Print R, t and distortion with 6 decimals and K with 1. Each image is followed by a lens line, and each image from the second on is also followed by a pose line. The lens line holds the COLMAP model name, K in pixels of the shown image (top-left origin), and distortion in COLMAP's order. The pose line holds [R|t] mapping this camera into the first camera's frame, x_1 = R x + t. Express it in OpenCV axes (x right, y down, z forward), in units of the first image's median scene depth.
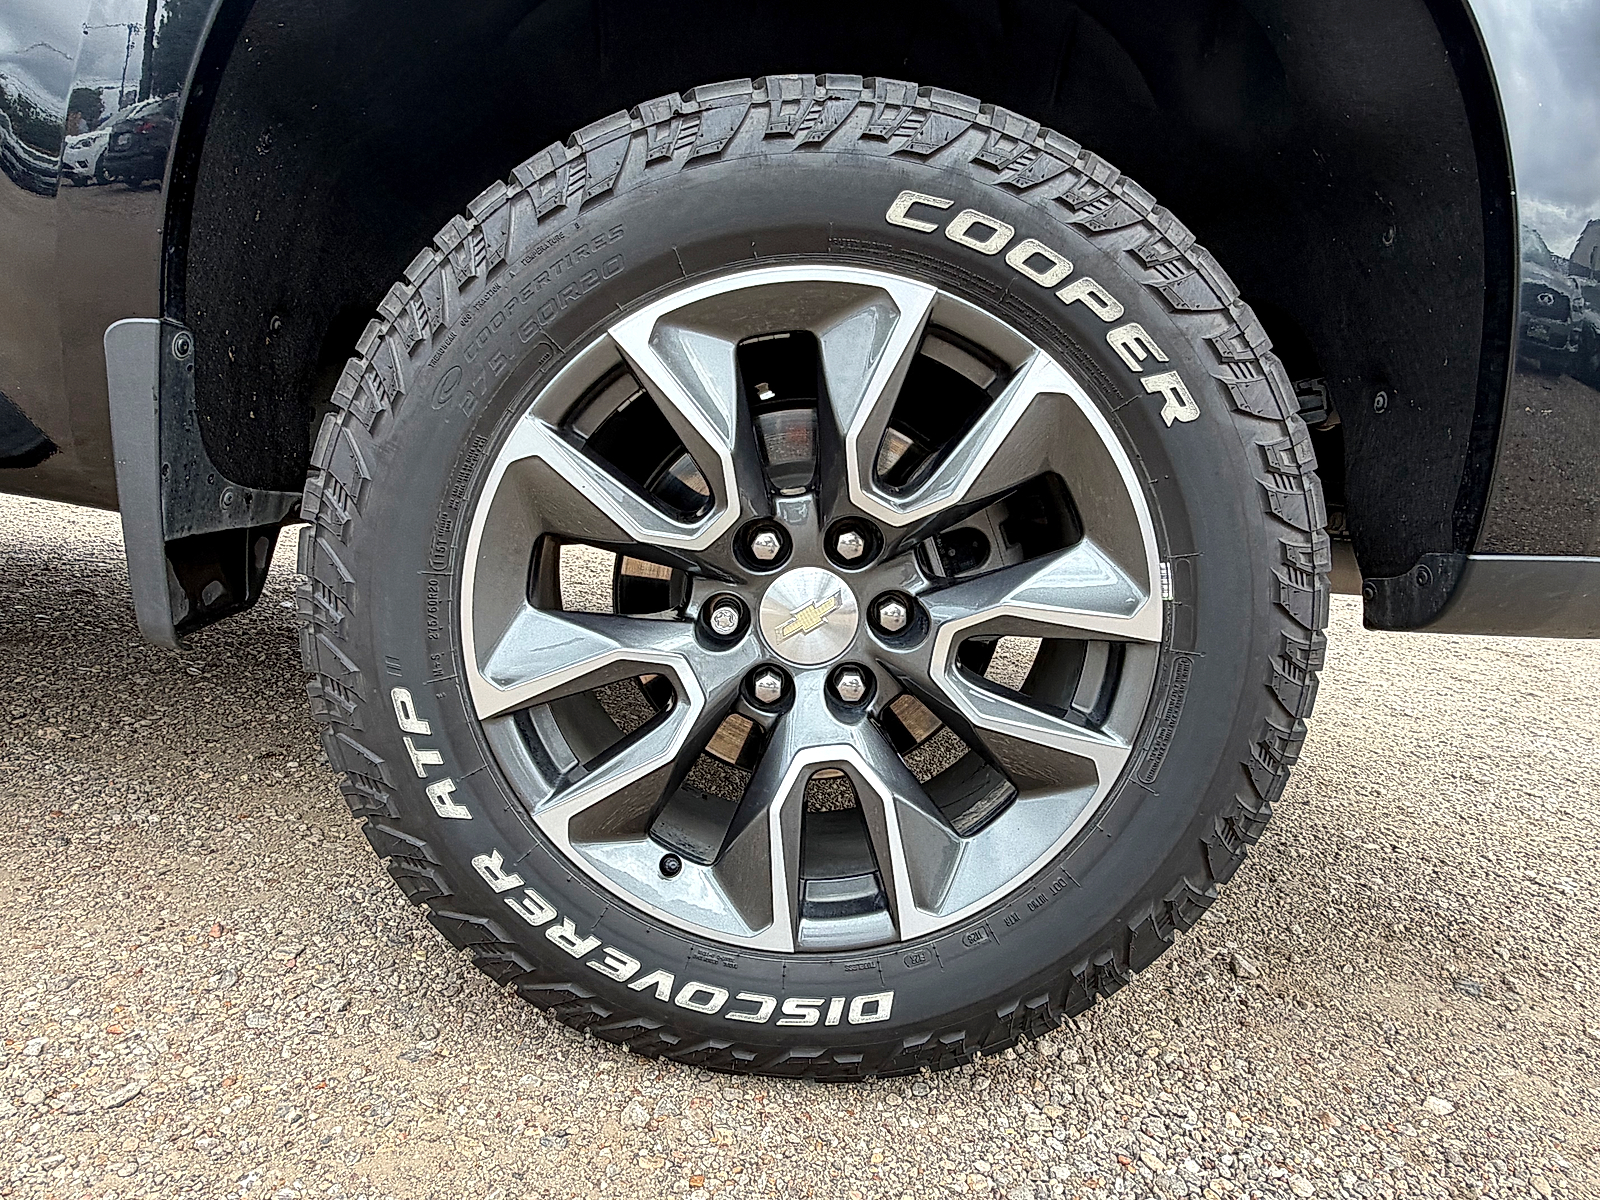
lens RADIAL K [[1050.8, 0, 741.2], [0, 1050.8, 617.8], [0, 0, 1]] dist [0.000497, -0.000610]
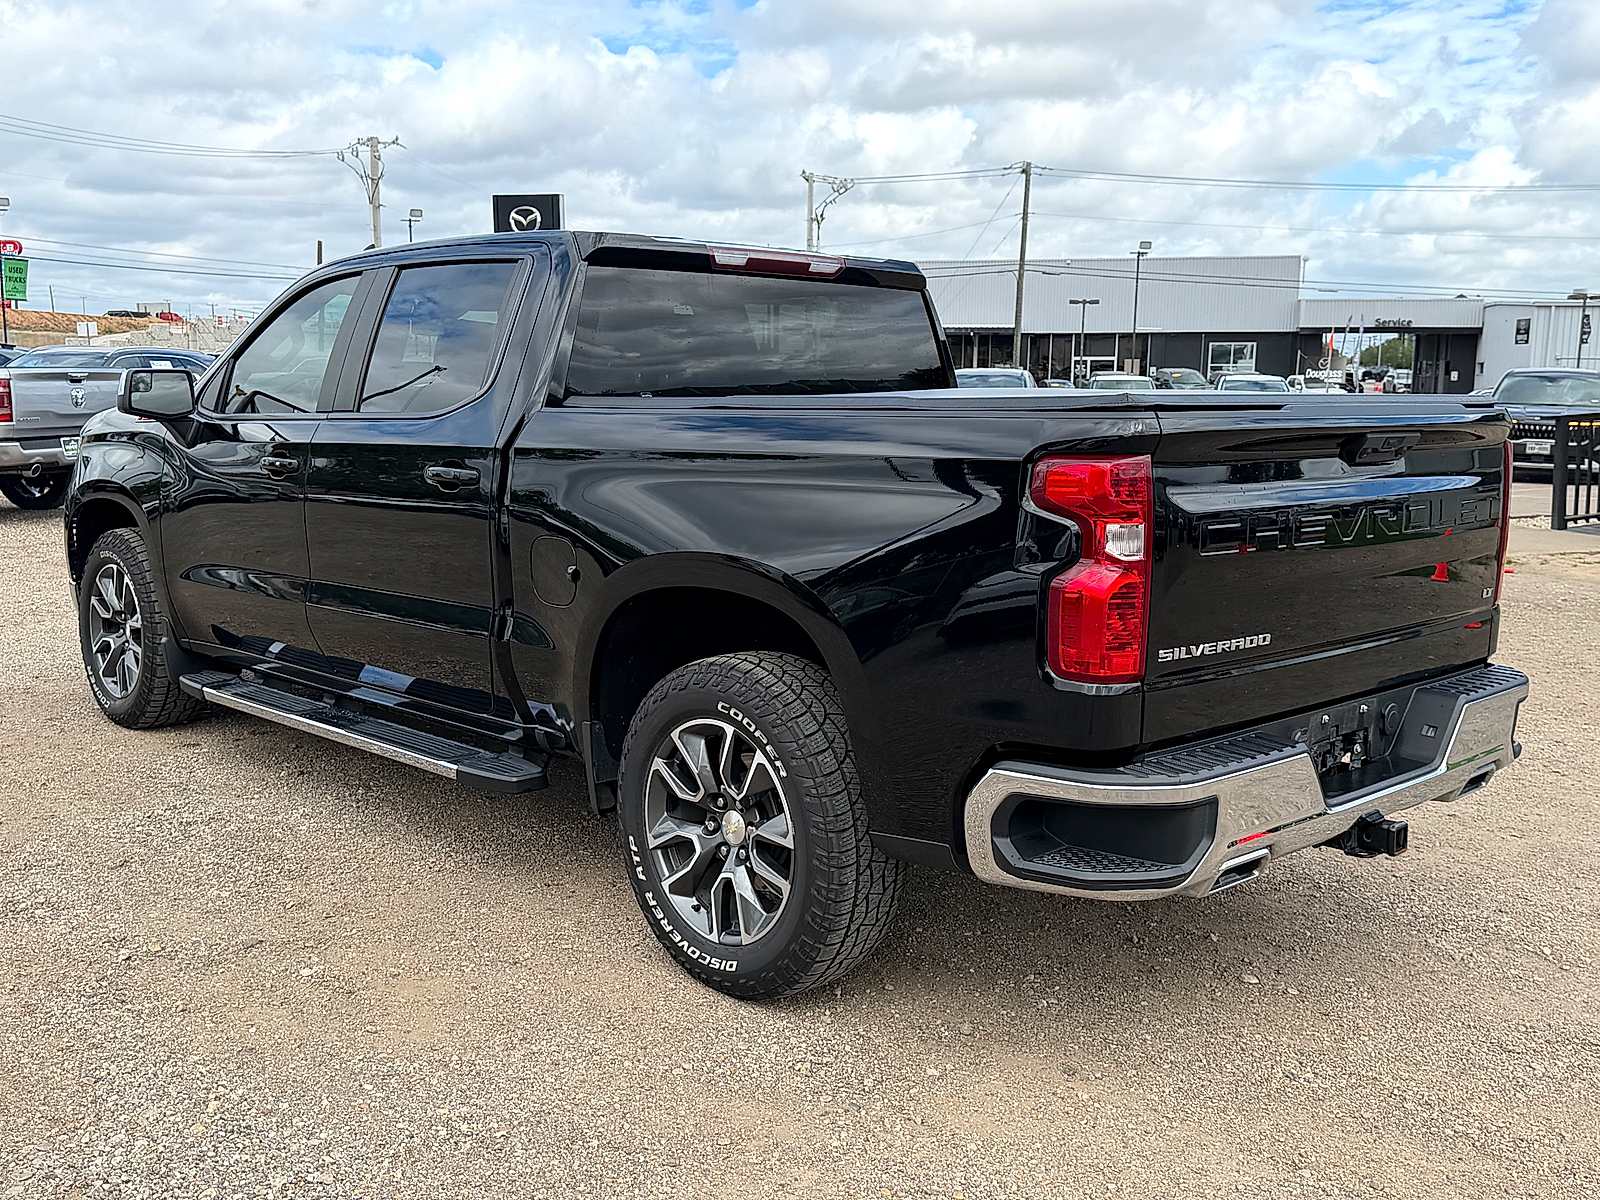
lens RADIAL K [[1613.0, 0, 800.0], [0, 1613.0, 600.0], [0, 0, 1]] dist [0.185829, -0.314761]
pose [[0.689650, 0.009568, -0.724079, 3.579049], [-0.075992, 0.995348, -0.059226, -0.393151], [0.720144, 0.095869, 0.687169, -2.098100]]
